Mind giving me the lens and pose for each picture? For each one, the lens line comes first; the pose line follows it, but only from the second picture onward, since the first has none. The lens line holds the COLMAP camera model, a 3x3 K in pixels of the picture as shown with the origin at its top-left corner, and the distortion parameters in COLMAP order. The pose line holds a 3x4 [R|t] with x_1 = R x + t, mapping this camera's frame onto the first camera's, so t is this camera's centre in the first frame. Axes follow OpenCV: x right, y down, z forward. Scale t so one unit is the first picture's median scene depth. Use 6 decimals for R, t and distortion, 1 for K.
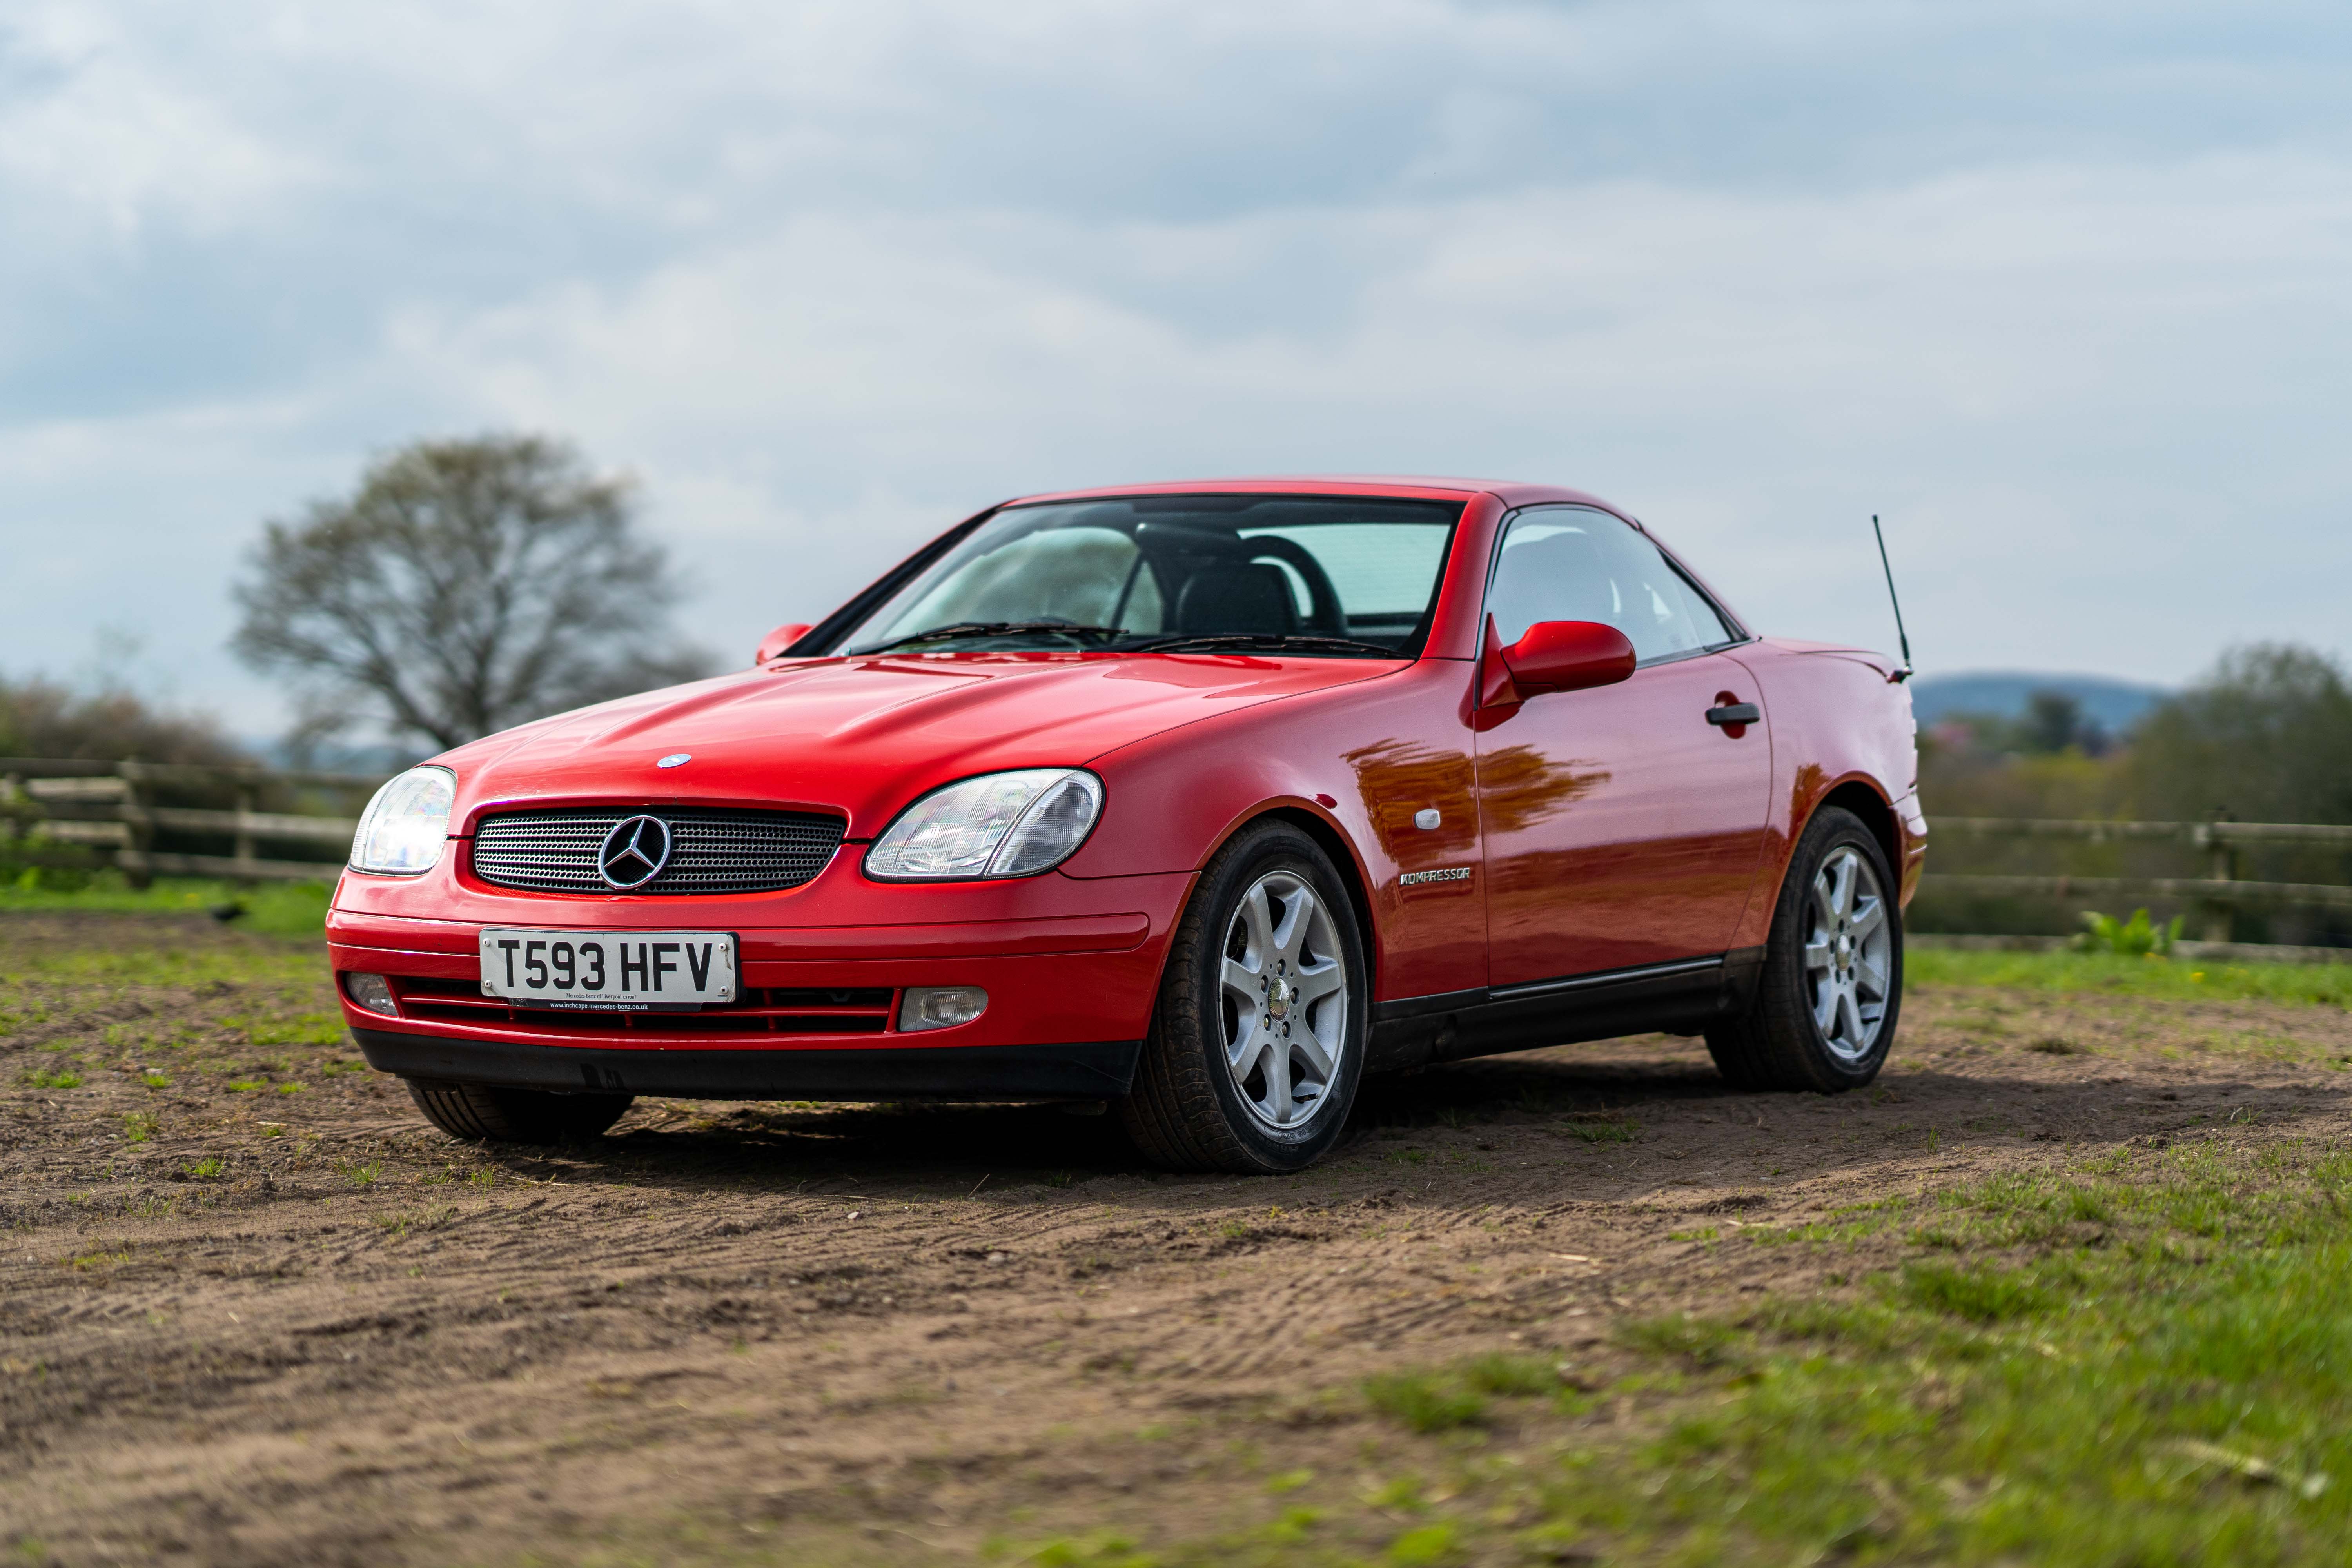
lens RADIAL K [[5946.7, 0, 1176.0], [0, 5946.7, 784.0], [0, 0, 1]] dist [-0.025380, 0.514577]
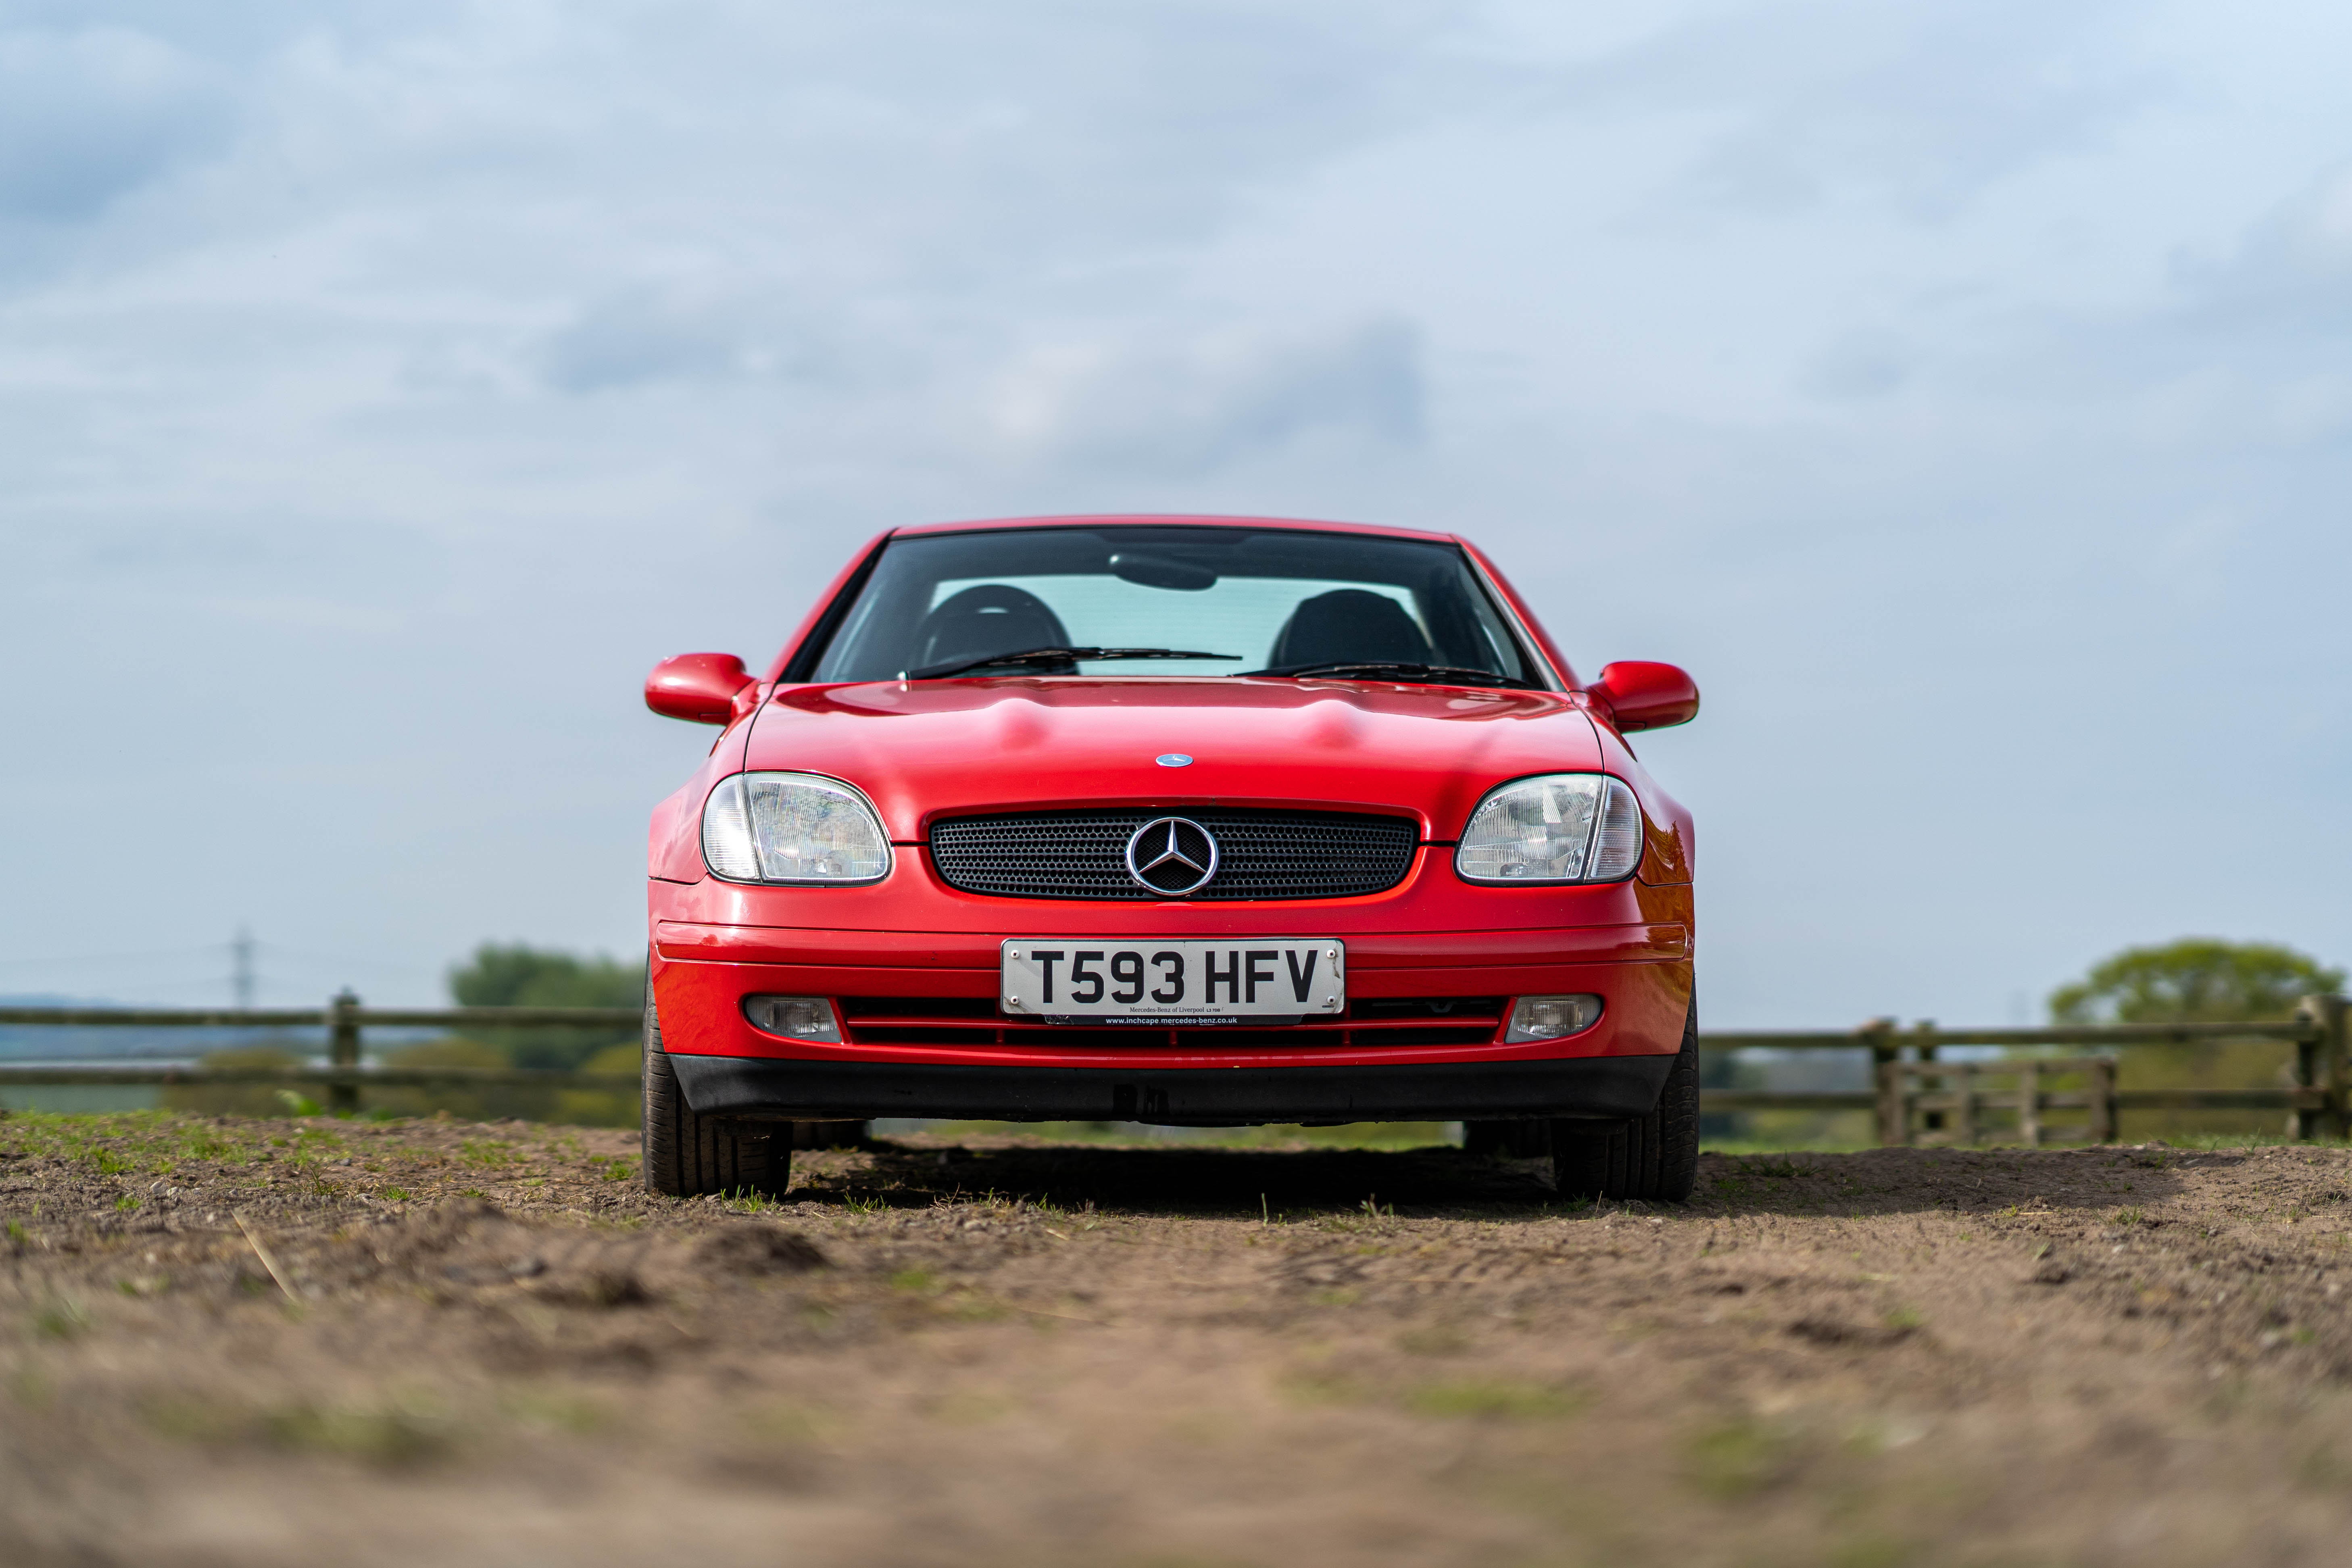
lens RADIAL K [[5946.7, 0, 1176.0], [0, 5946.7, 784.0], [0, 0, 1]] dist [-0.025380, 0.514577]
pose [[0.857571, 0.020933, 0.513939, -0.570012], [0.003226, 0.998933, -0.046071, 0.043121], [-0.514355, 0.041167, 0.856589, 0.208925]]
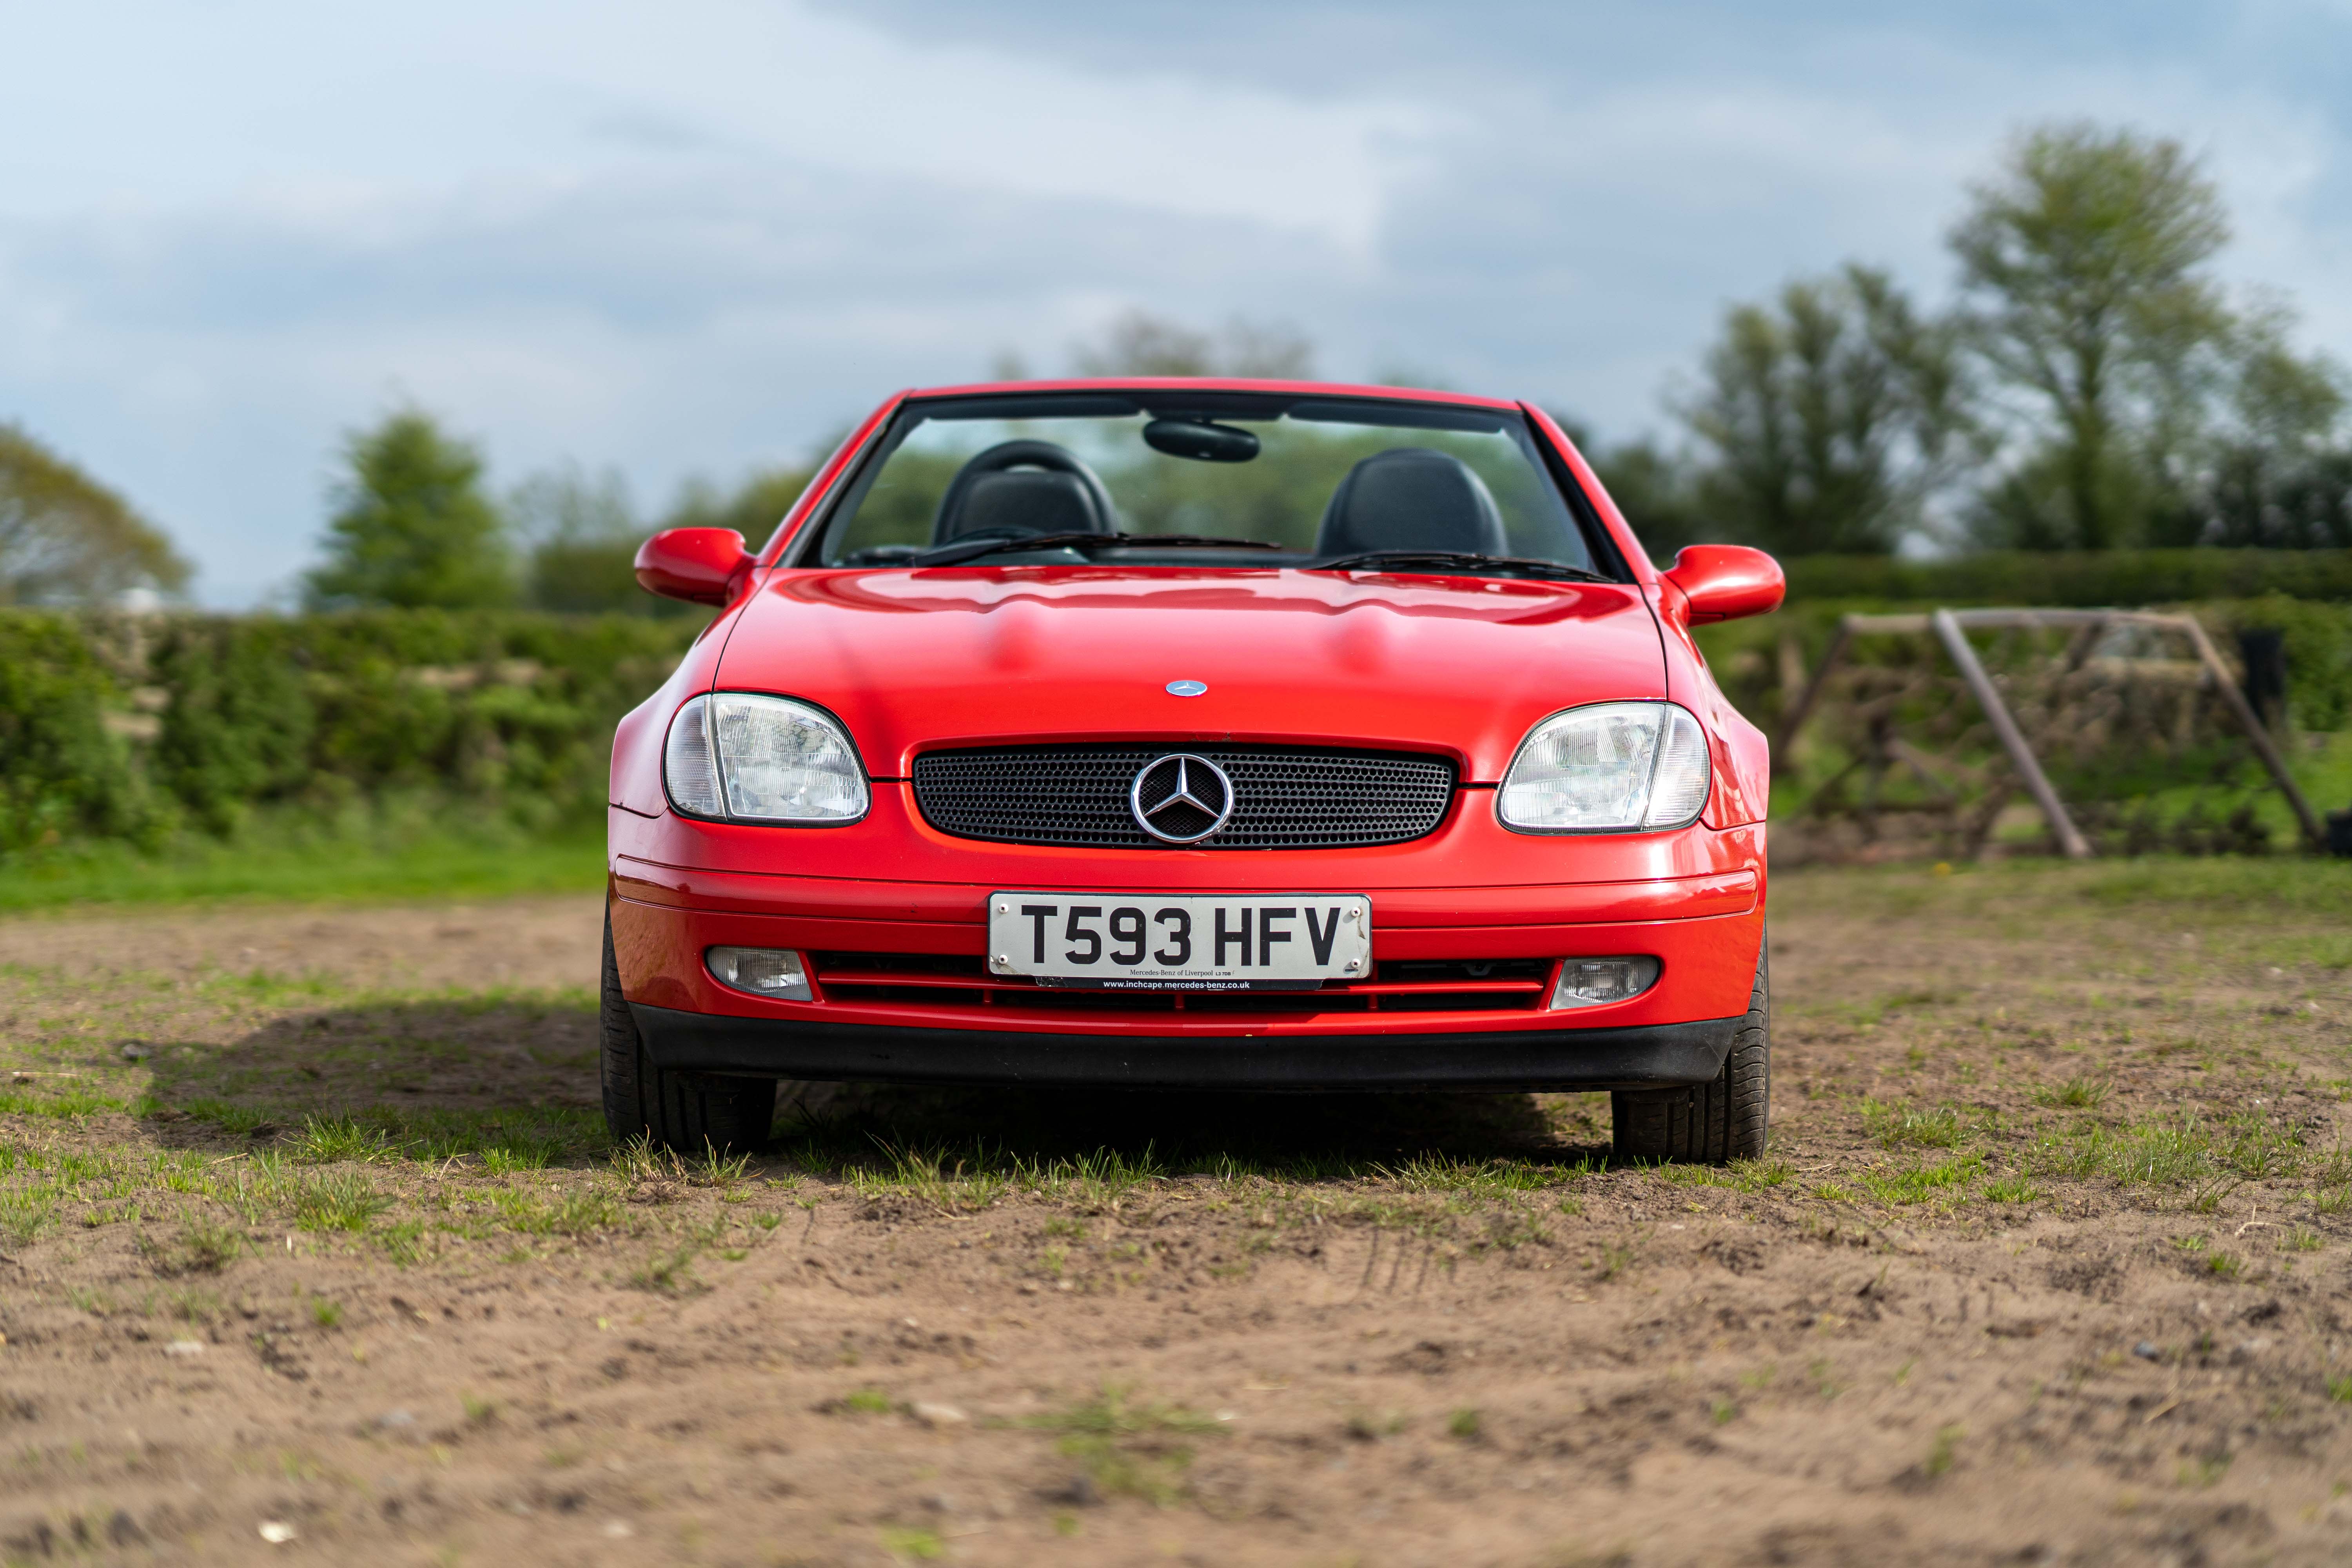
lens RADIAL K [[5633.9, 0, 1176.0], [0, 5633.9, 784.0], [0, 0, 1]] dist [0.006766, 0.025503]
pose [[0.872453, 0.002671, 0.488691, -0.479227], [-0.007424, 0.999942, 0.007787, 0.003372], [-0.488642, -0.010422, 0.872422, 0.317101]]
